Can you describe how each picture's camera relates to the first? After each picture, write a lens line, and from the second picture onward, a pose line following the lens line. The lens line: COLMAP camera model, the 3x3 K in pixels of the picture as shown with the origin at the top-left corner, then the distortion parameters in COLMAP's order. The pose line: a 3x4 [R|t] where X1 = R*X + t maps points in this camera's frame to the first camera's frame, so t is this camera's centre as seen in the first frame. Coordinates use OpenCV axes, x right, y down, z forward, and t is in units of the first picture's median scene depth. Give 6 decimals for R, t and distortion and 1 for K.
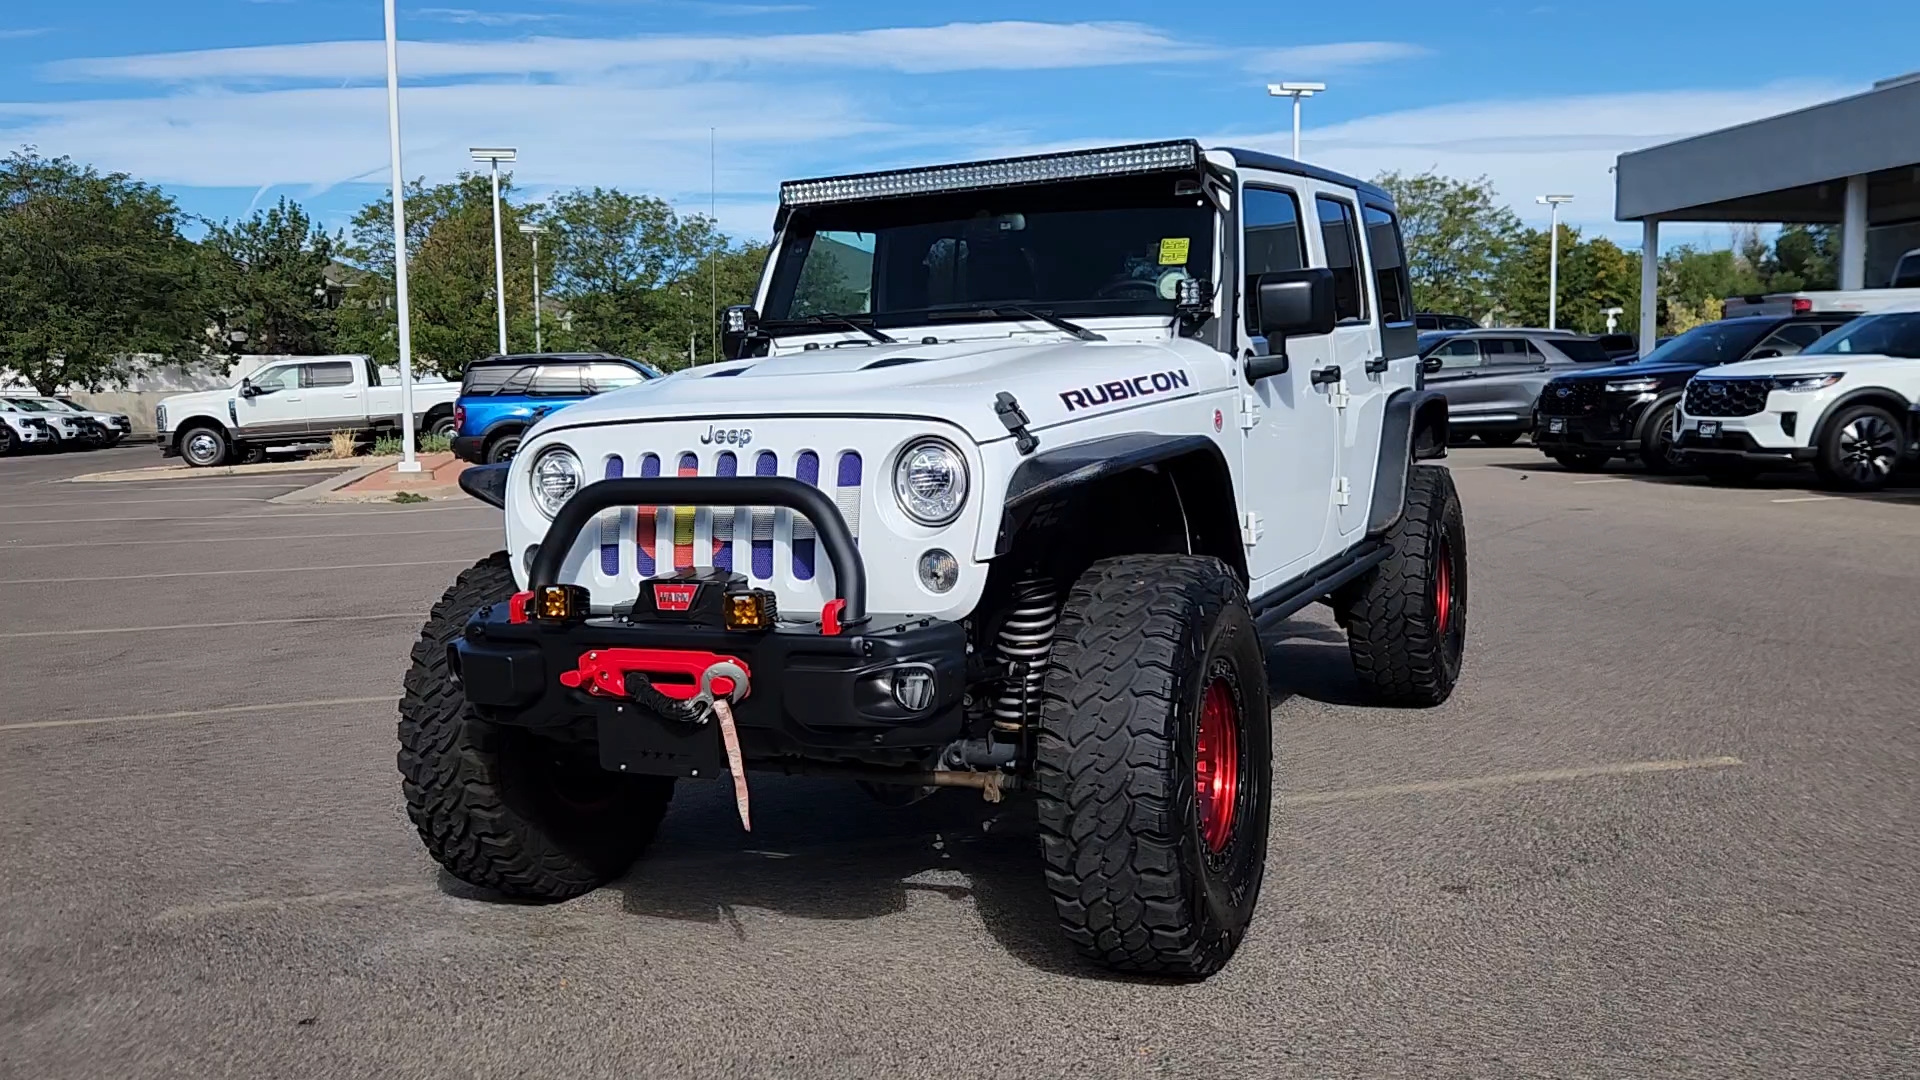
lens RADIAL K [[1619.4, 0, 947.4], [0, 1619.4, 573.9], [0, 0, 1]] dist [0.042037, -0.038496]
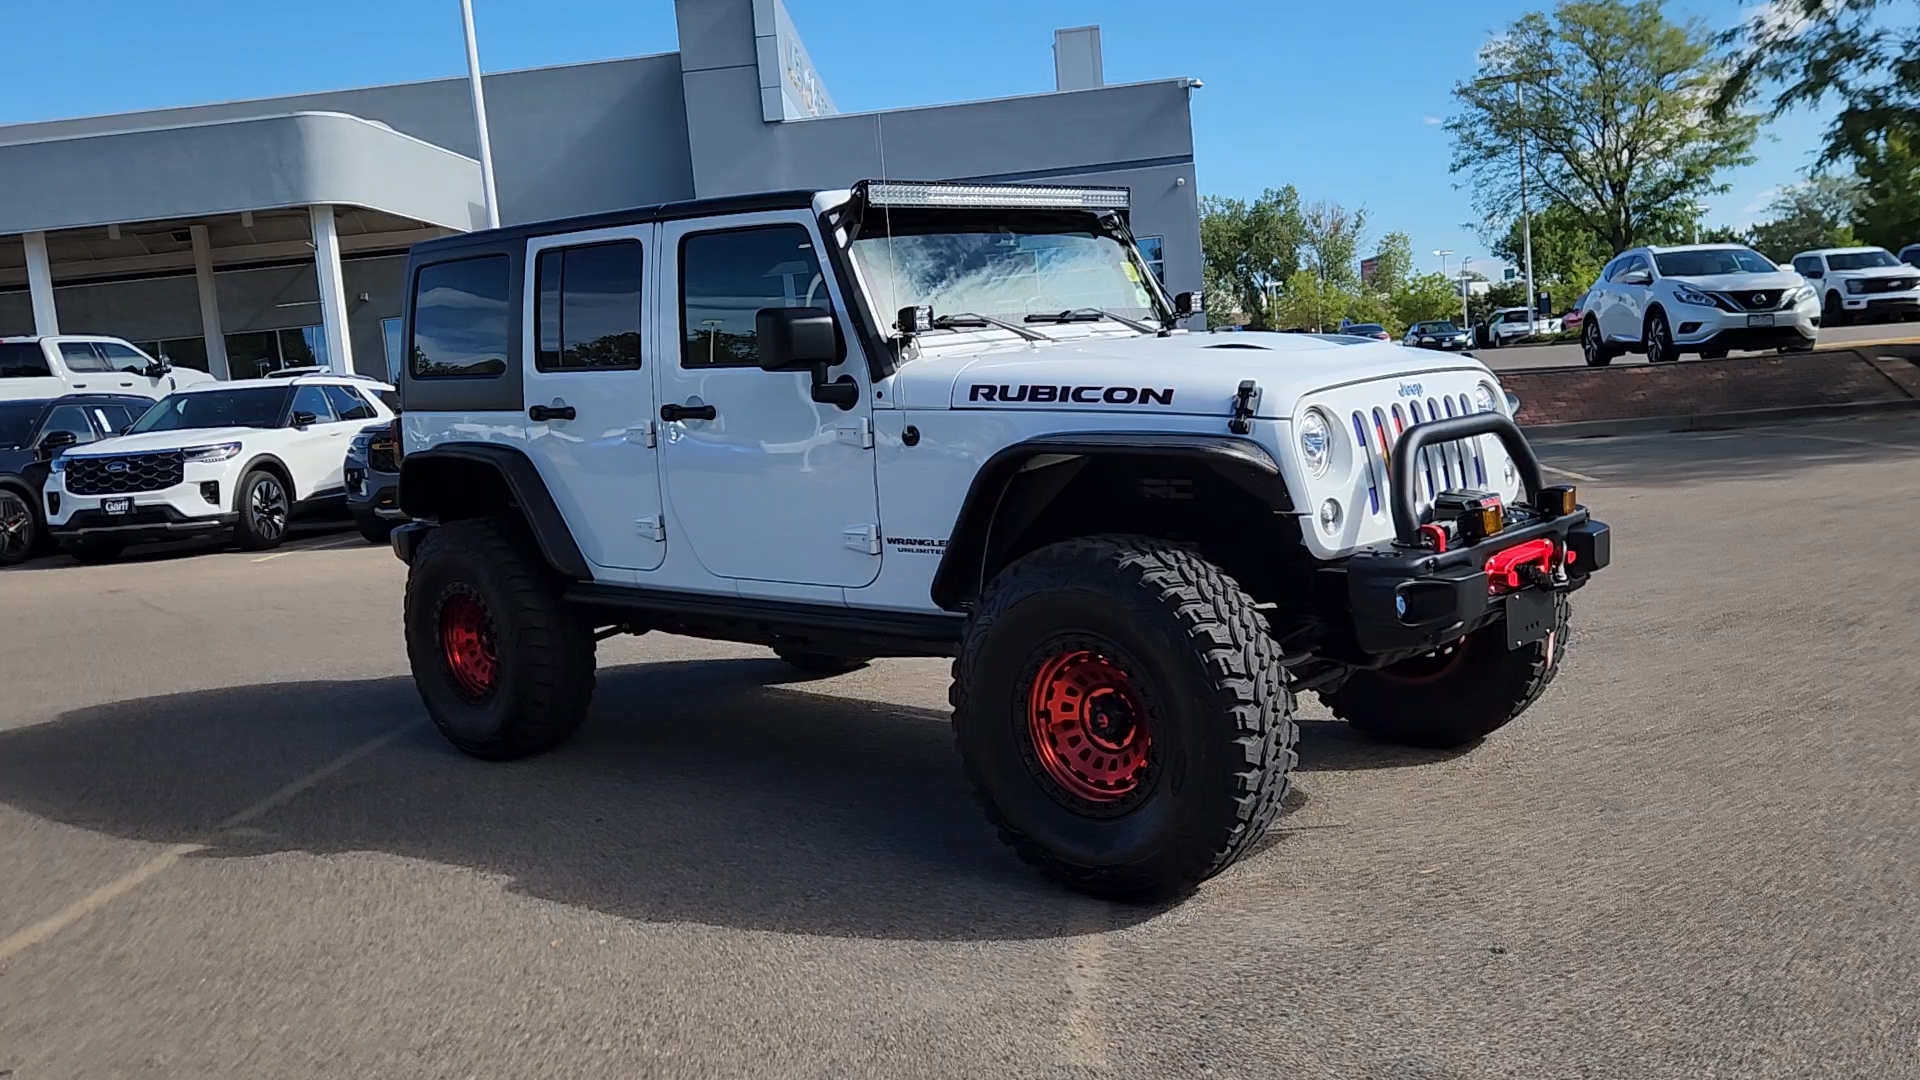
lens RADIAL K [[1619.4, 0, 950.3], [0, 1619.4, 554.7], [0, 0, 1]] dist [0.042037, -0.038496]
pose [[0.296461, -0.103243, 0.949448, -1.010425], [0.178415, 0.982625, 0.051141, -0.060754], [-0.938232, 0.154235, 0.309730, 0.673412]]
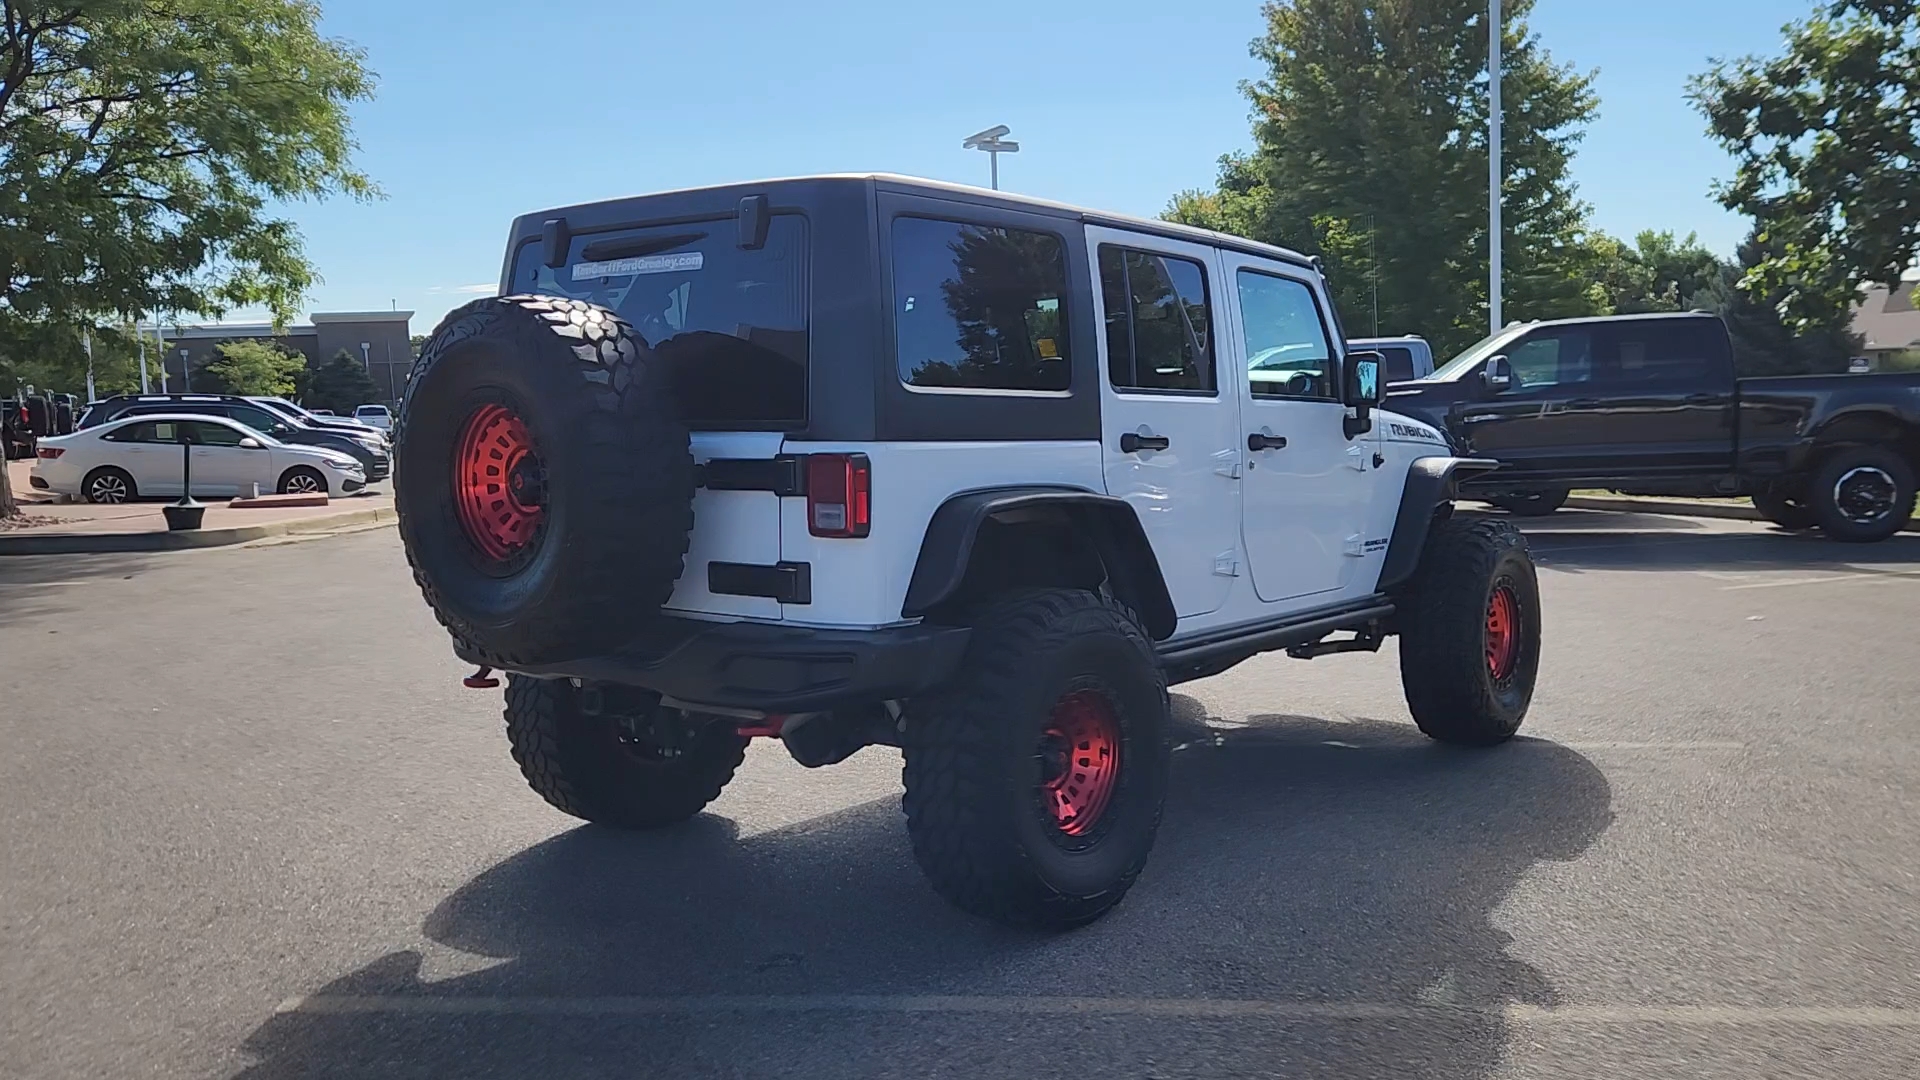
lens RADIAL K [[1619.4, 0, 949.1], [0, 1619.4, 548.7], [0, 0, 1]] dist [0.042037, -0.038496]
pose [[-0.970122, 0.029034, 0.240873, -0.116622], [0.078863, 0.976637, 0.199902, -0.286909], [-0.229442, 0.212925, -0.949747, 2.205751]]
